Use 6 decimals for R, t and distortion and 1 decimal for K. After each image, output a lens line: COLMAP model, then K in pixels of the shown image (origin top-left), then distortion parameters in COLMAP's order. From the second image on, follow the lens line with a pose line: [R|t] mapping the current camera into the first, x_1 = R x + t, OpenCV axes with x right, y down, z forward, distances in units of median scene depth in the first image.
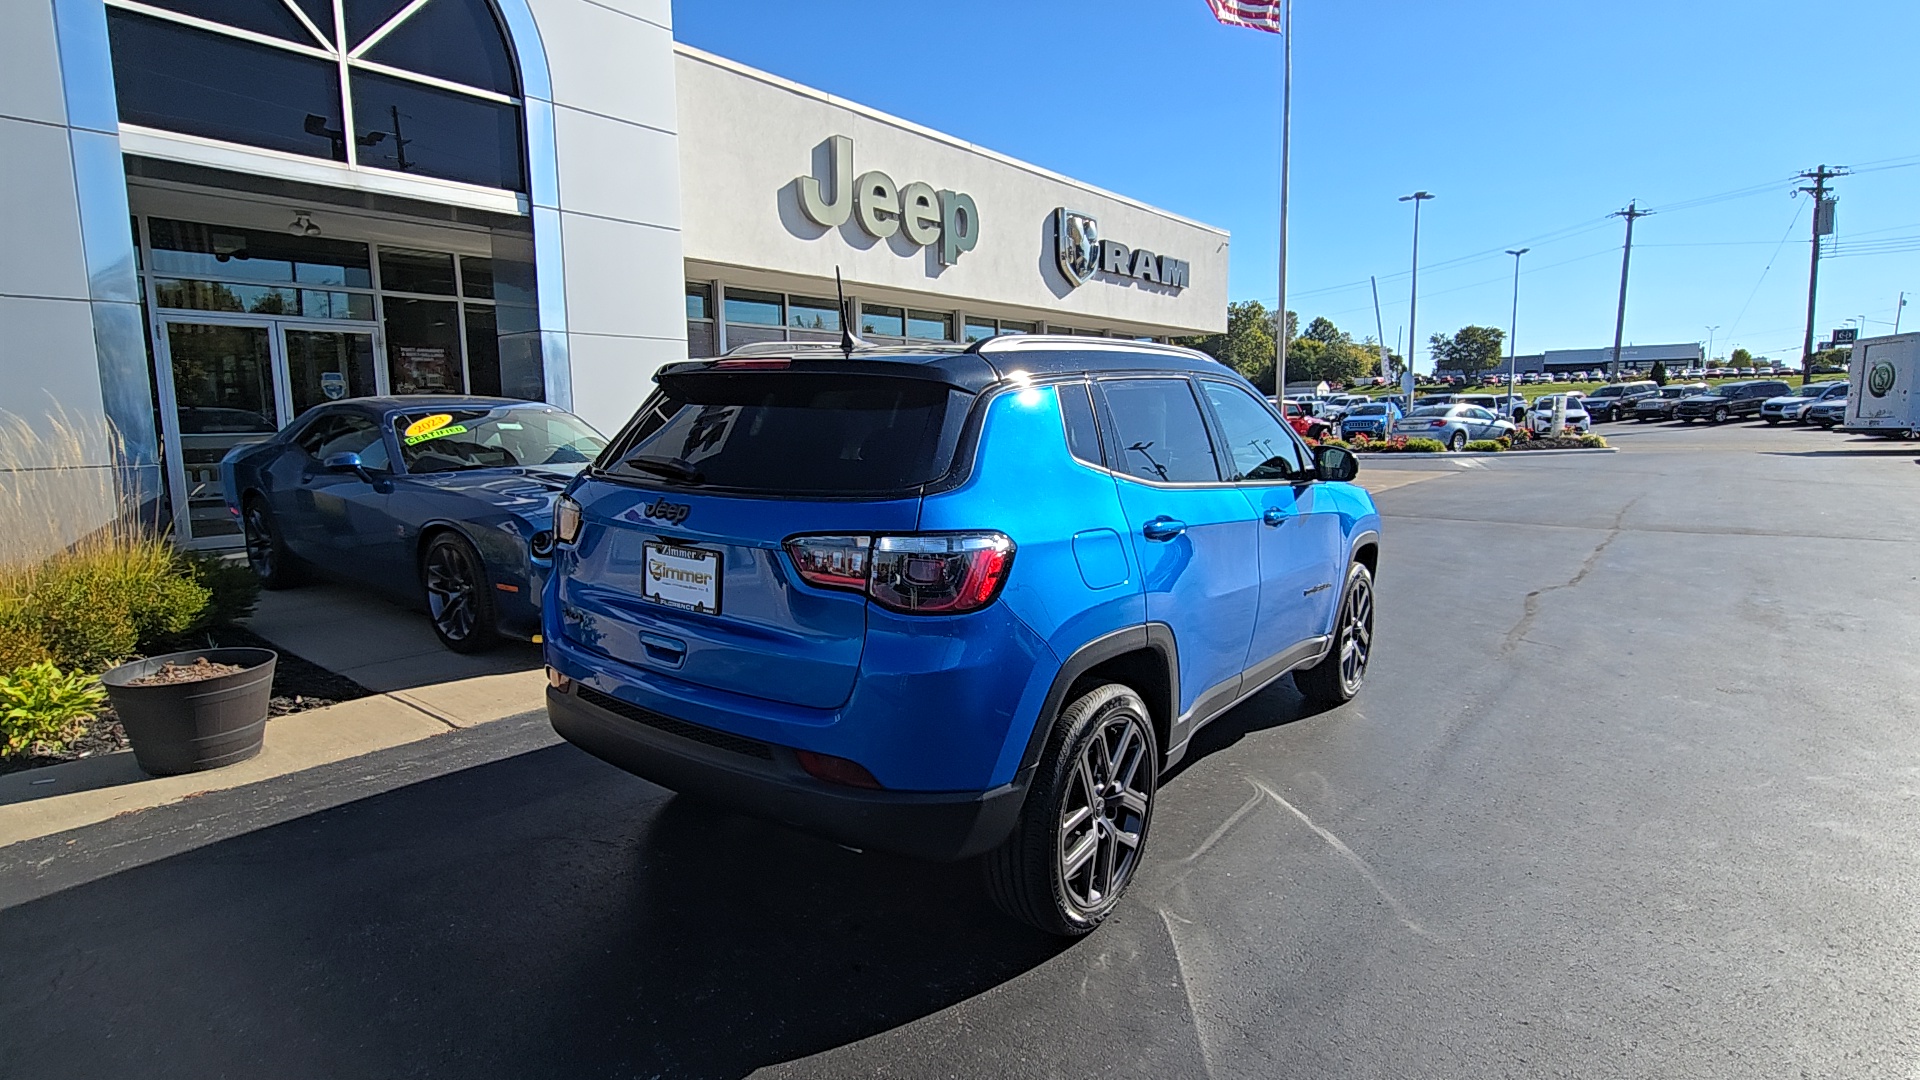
lens RADIAL K [[967.9, 0, 950.2], [0, 967.9, 548.4], [0, 0, 1]] dist [0.002134, -0.001801]
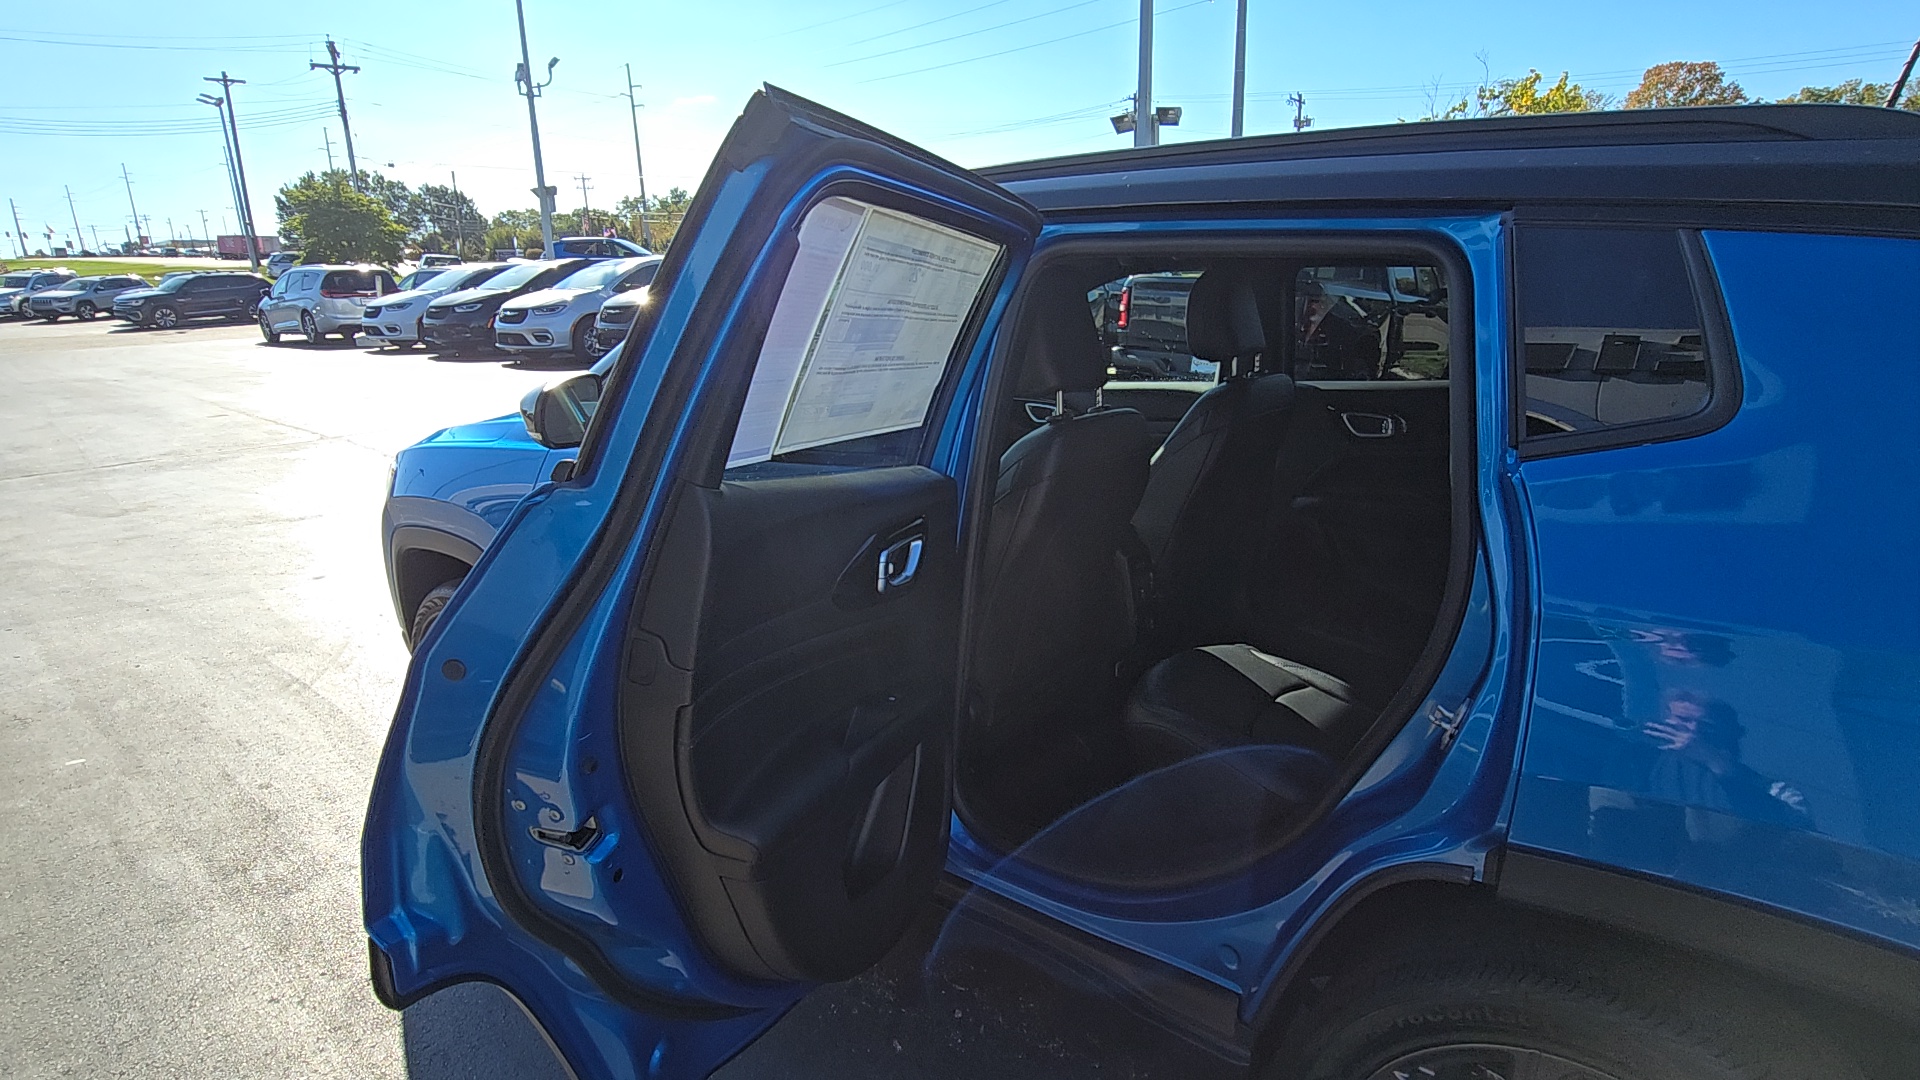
lens RADIAL K [[967.9, 0, 950.7], [0, 967.9, 543.5], [0, 0, 1]] dist [0.002134, -0.001801]
pose [[0.022648, -0.264773, 0.964045, -0.100684], [0.164237, 0.952176, 0.257655, -0.035905], [-0.986161, 0.152497, 0.065051, 0.229017]]
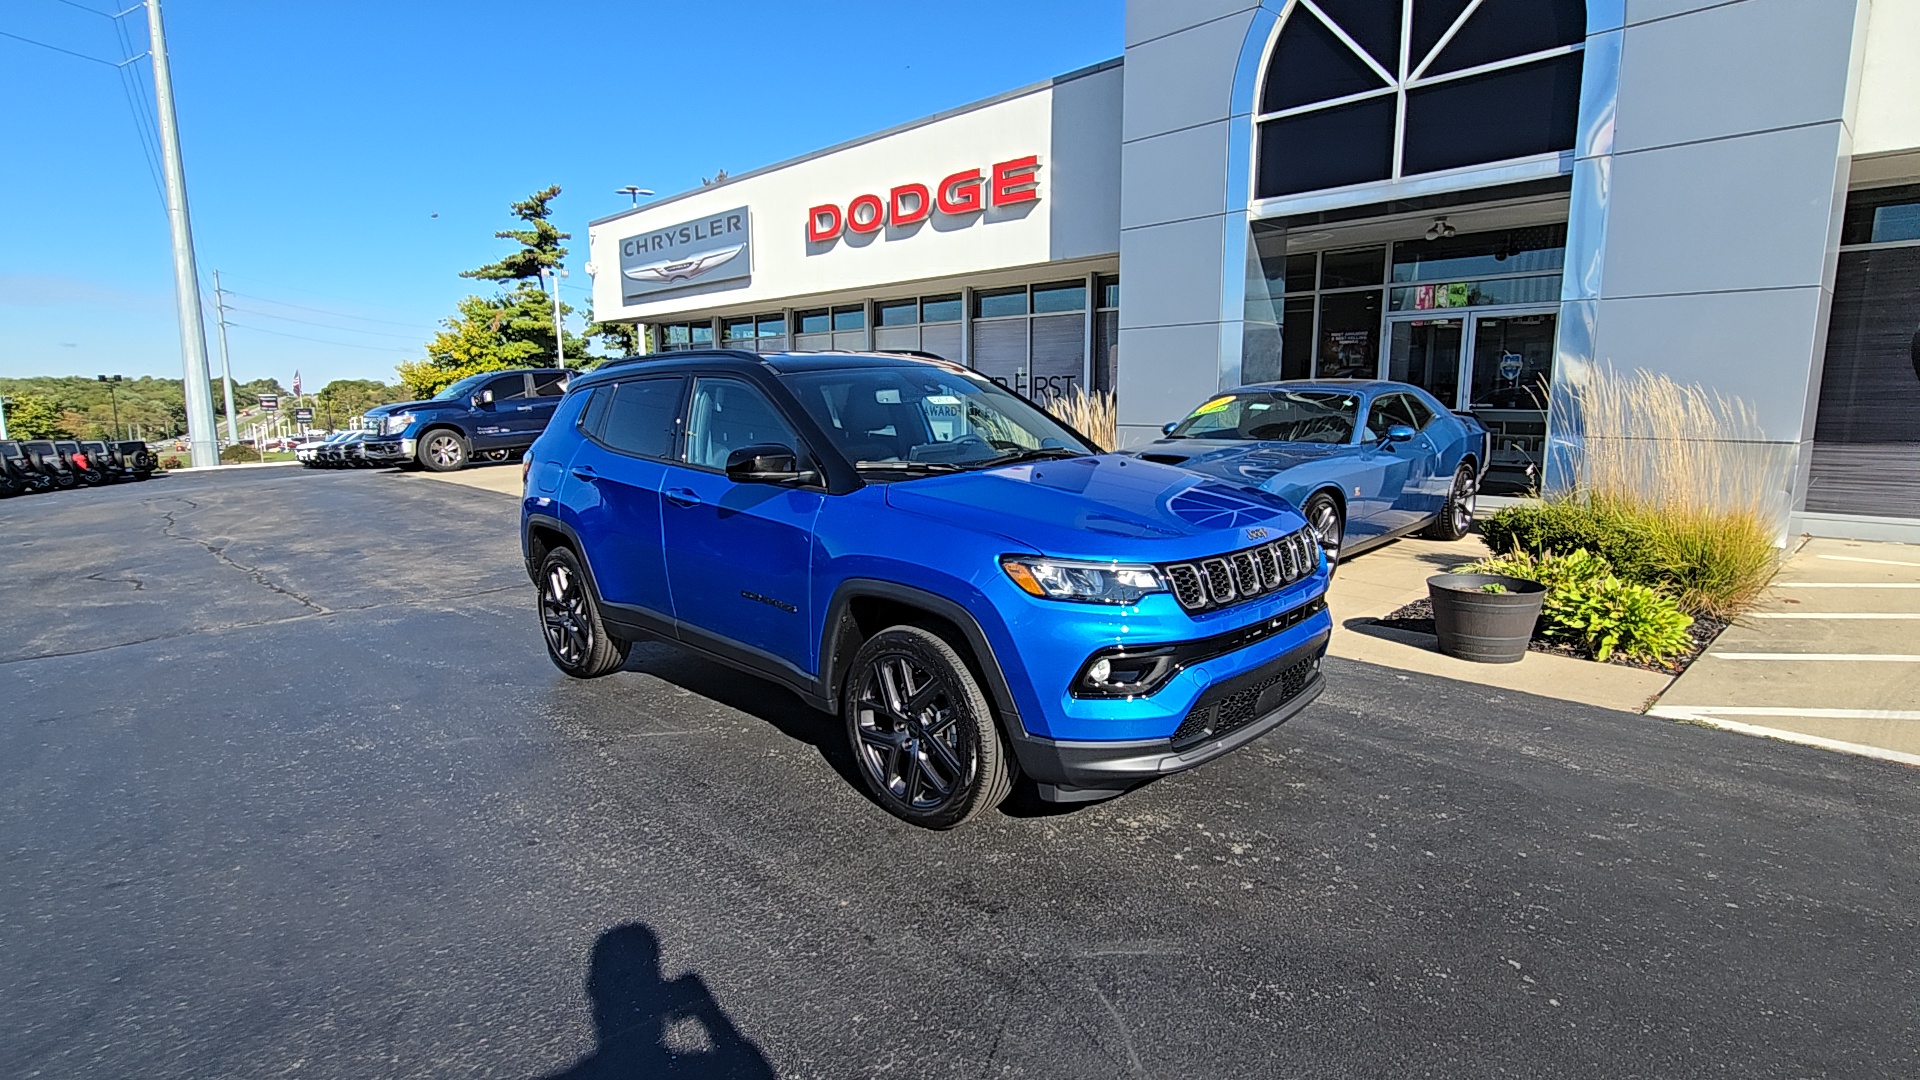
lens RADIAL K [[967.9, 0, 955.0], [0, 967.9, 544.4], [0, 0, 1]] dist [0.002134, -0.001801]
pose [[-0.130933, 0.158551, -0.978631, 0.277254], [-0.132786, 0.975430, 0.175798, -0.043322], [0.982458, 0.152967, -0.106662, 0.284245]]
